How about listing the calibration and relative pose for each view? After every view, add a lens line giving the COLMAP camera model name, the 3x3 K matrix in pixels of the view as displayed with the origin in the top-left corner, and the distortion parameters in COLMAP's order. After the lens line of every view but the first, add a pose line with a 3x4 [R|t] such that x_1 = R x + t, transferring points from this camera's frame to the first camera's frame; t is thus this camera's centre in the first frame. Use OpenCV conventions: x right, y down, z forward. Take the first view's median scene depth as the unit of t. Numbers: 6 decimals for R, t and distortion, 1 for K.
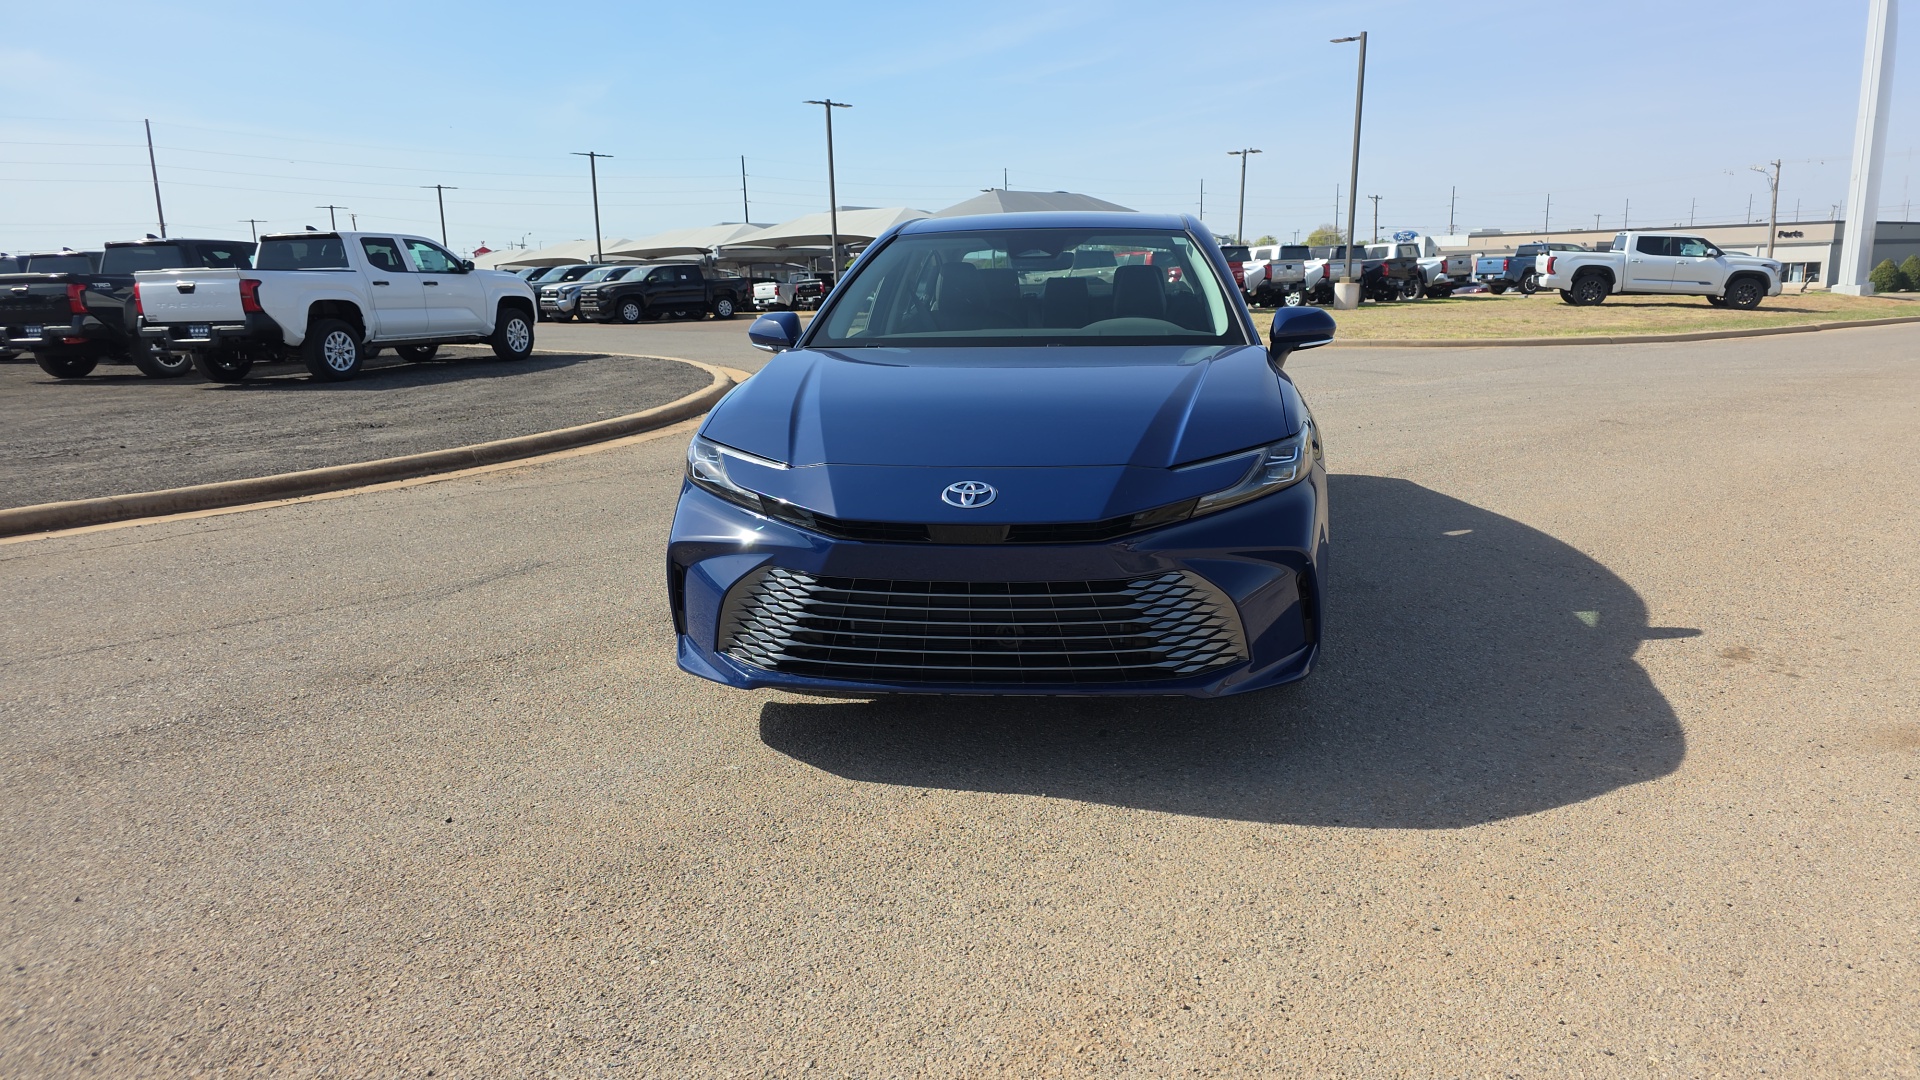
lens RADIAL K [[1339.6, 0, 960.0], [0, 1339.6, 540.0], [0, 0, 1]] dist [0.095859, -0.112754]
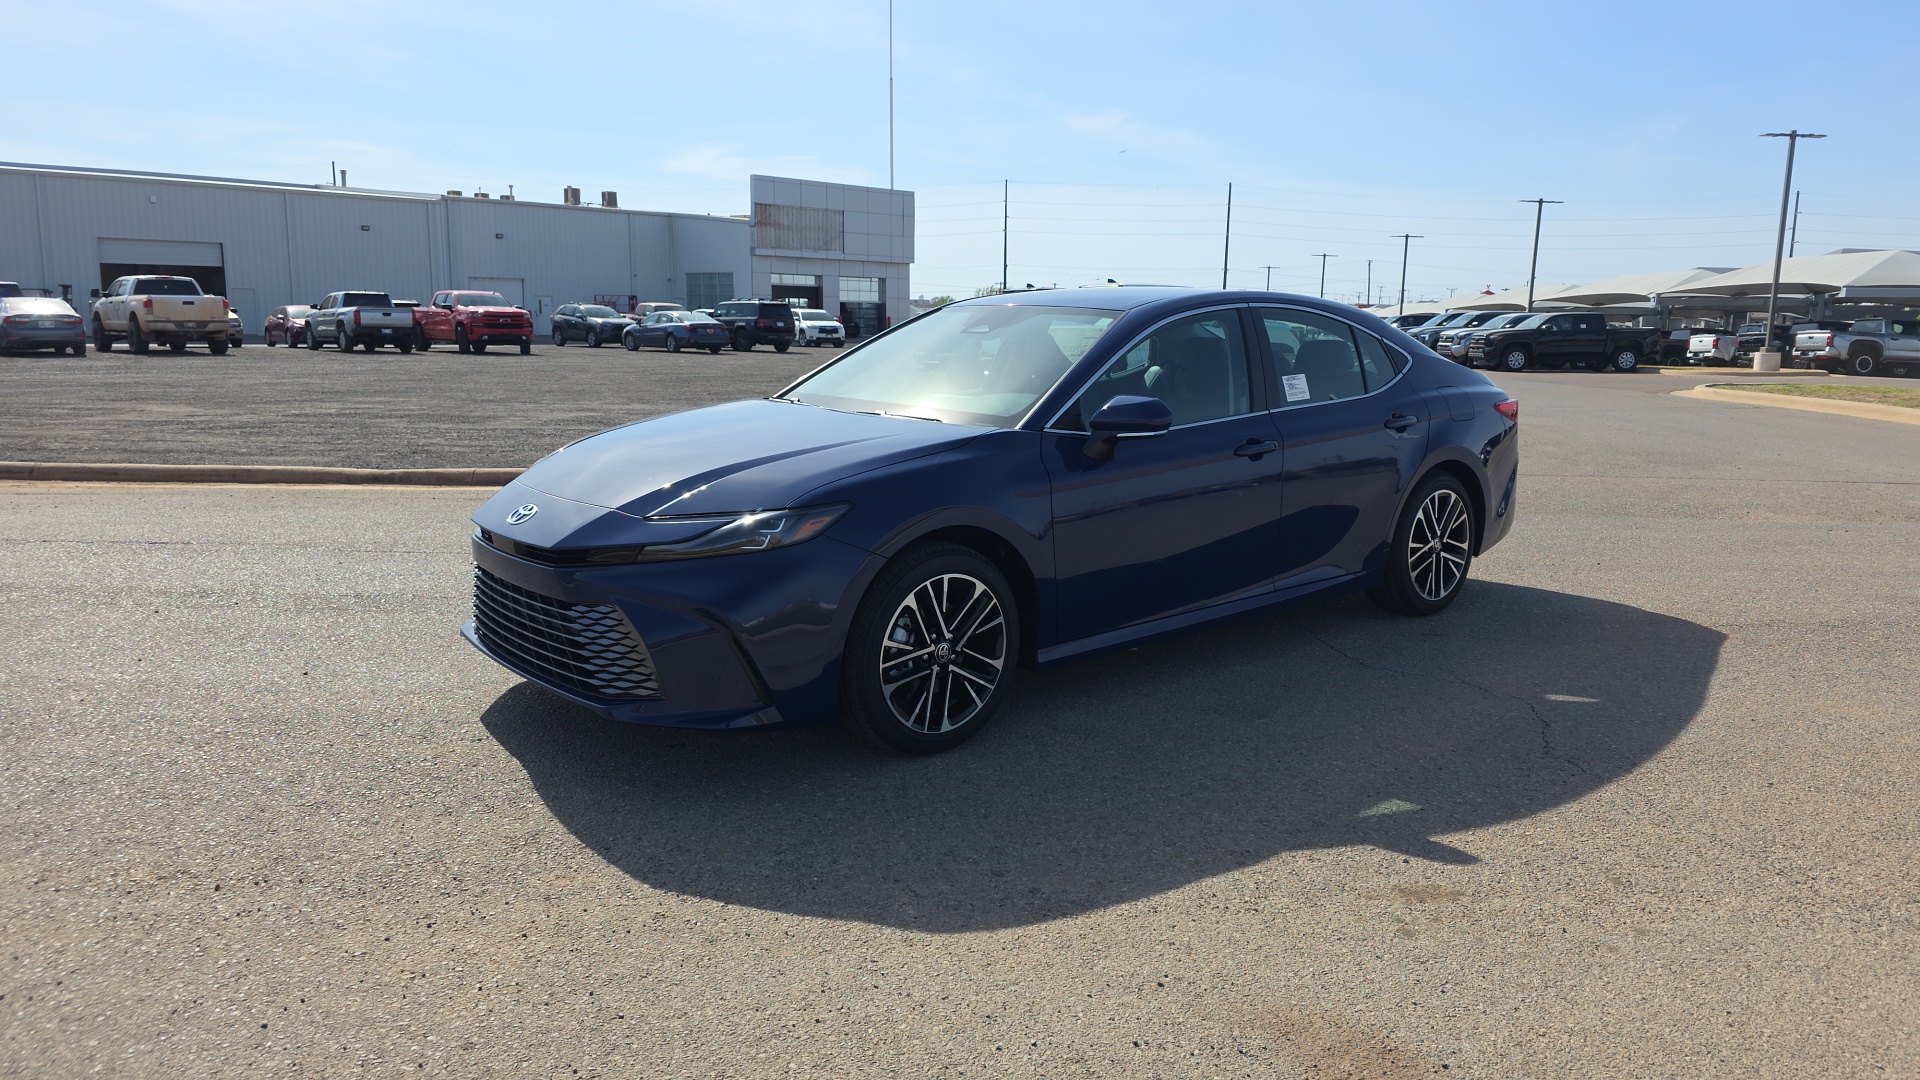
lens RADIAL K [[1279.0, 0, 960.0], [0, 1279.0, 540.0], [0, 0, 1]] dist [0.048939, -0.044126]
pose [[0.713759, 0.149907, -0.684161, 0.130869], [-0.163368, 0.985515, 0.045501, -0.015269], [0.681072, 0.079294, 0.727910, 0.045892]]
